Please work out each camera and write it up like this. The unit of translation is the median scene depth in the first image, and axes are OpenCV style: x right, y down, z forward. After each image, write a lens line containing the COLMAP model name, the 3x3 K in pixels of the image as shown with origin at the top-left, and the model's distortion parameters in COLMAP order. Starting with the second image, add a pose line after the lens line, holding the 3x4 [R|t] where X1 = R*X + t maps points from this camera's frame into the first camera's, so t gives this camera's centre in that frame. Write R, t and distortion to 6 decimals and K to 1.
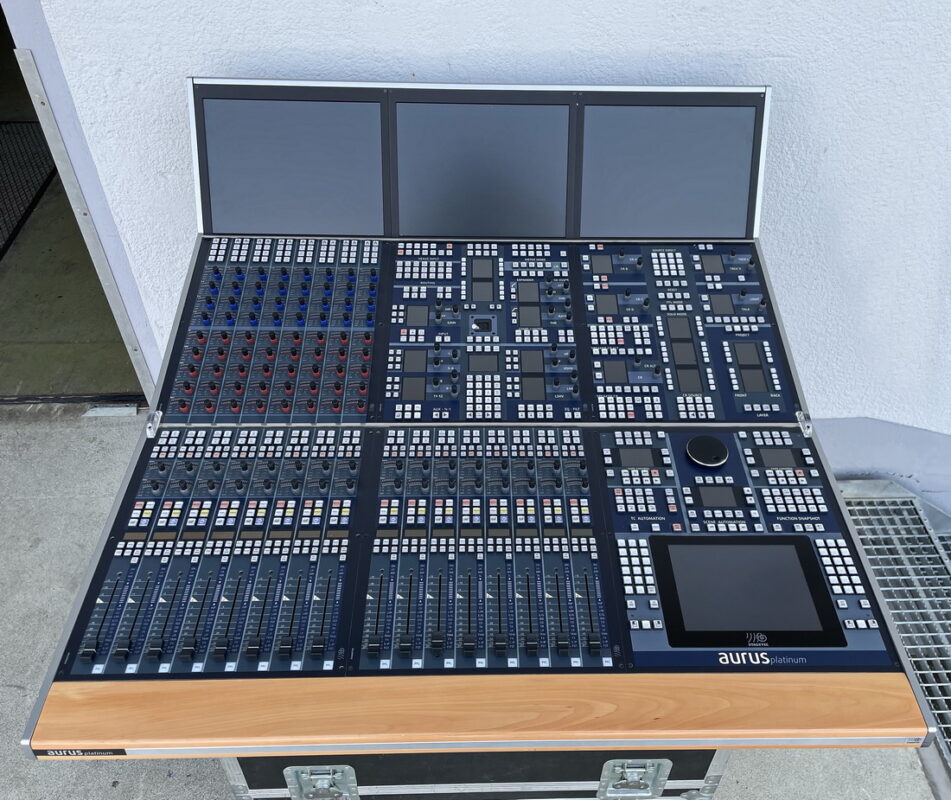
lens RADIAL K [[851.1, 0, 498.0], [0, 851.1, 371.6], [0, 0, 1]] dist [0.067528, -0.111942]
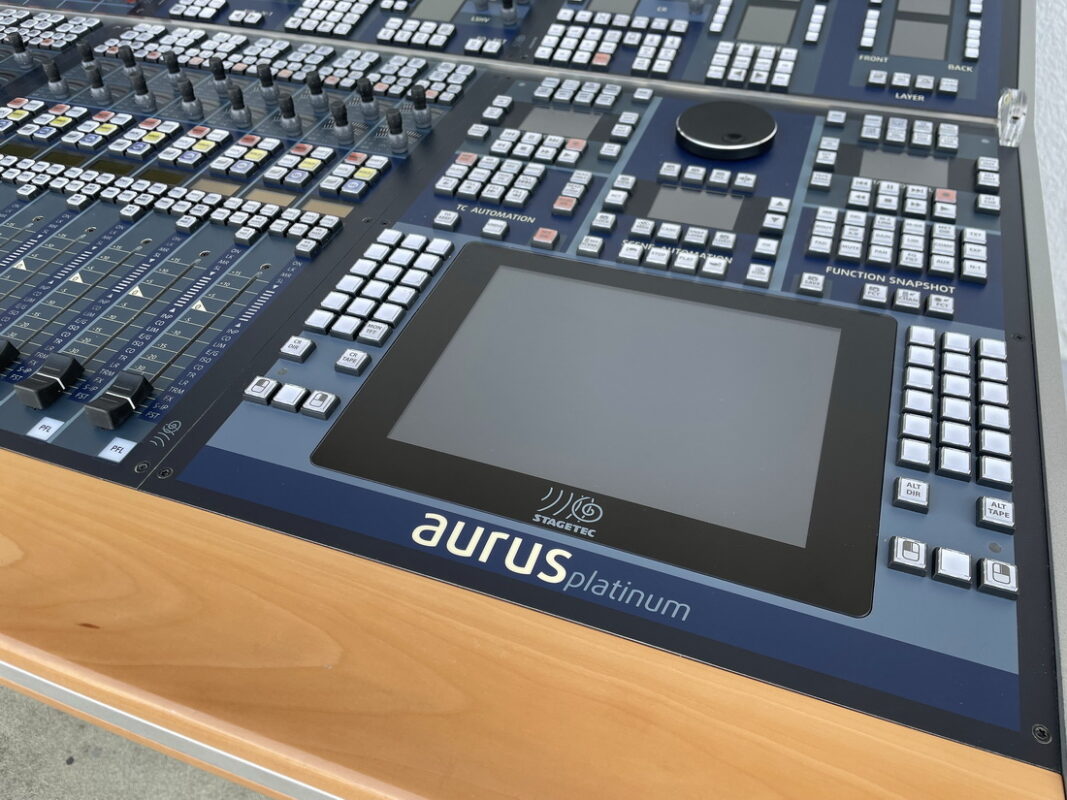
lens RADIAL K [[820.4, 0, 529.1], [0, 820.4, 400.3], [0, 0, 1]] dist [0.085491, -0.125514]
pose [[0.931093, 0.220972, -0.290237, 0.291358], [-0.203393, 0.974970, 0.089801, 0.198081], [0.302816, -0.024581, 0.952732, 0.566693]]
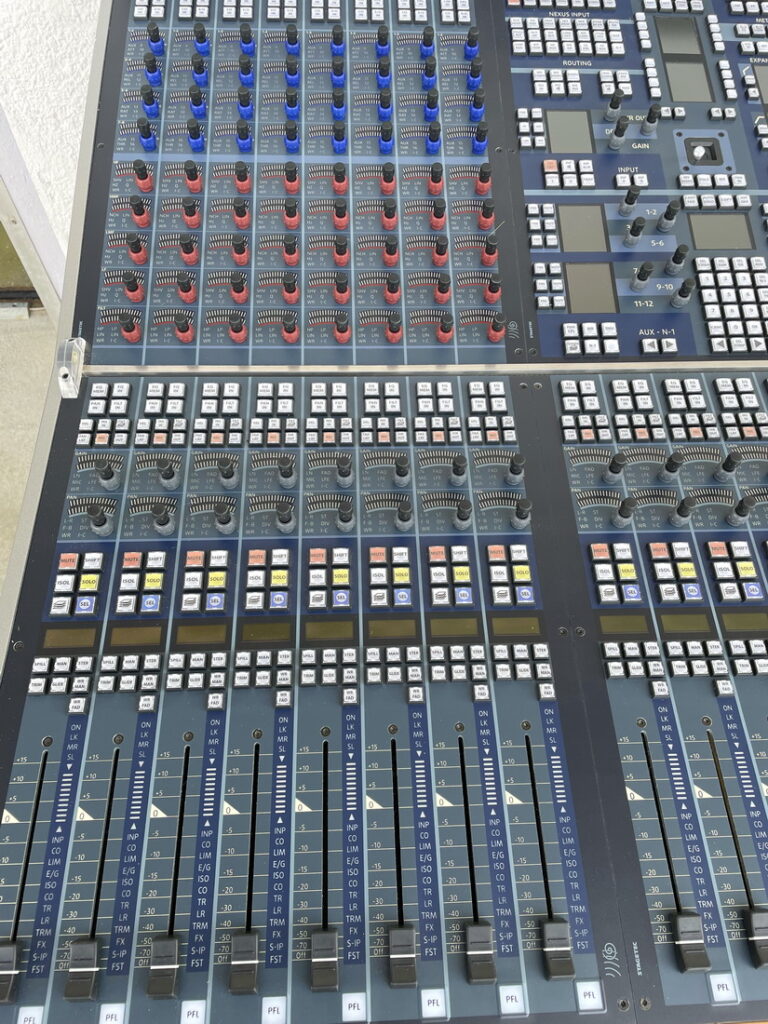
lens RADIAL K [[787.4, 0, 383.6], [0, 787.4, 515.2], [0, 0, 1]] dist [0.085491, -0.125514]
pose [[0.999950, -0.005106, 0.008593, -0.228241], [0.002235, 0.952147, 0.305631, 0.004816], [-0.009742, -0.305596, 0.952111, 0.542596]]
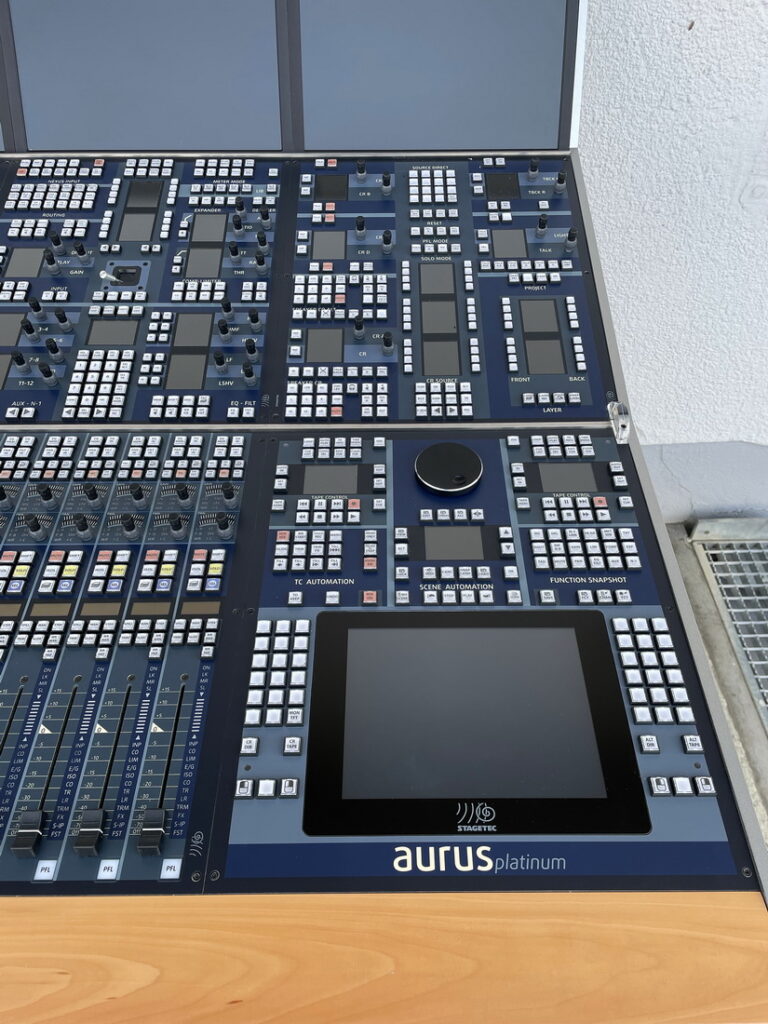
lens RADIAL K [[787.4, 0, 388.0], [0, 787.4, 515.8], [0, 0, 1]] dist [0.085491, -0.125514]
pose [[0.999701, -0.005112, -0.023906, 0.207951], [0.007846, 0.993251, 0.115718, 0.060604], [0.023154, -0.115871, 0.992994, 0.433507]]
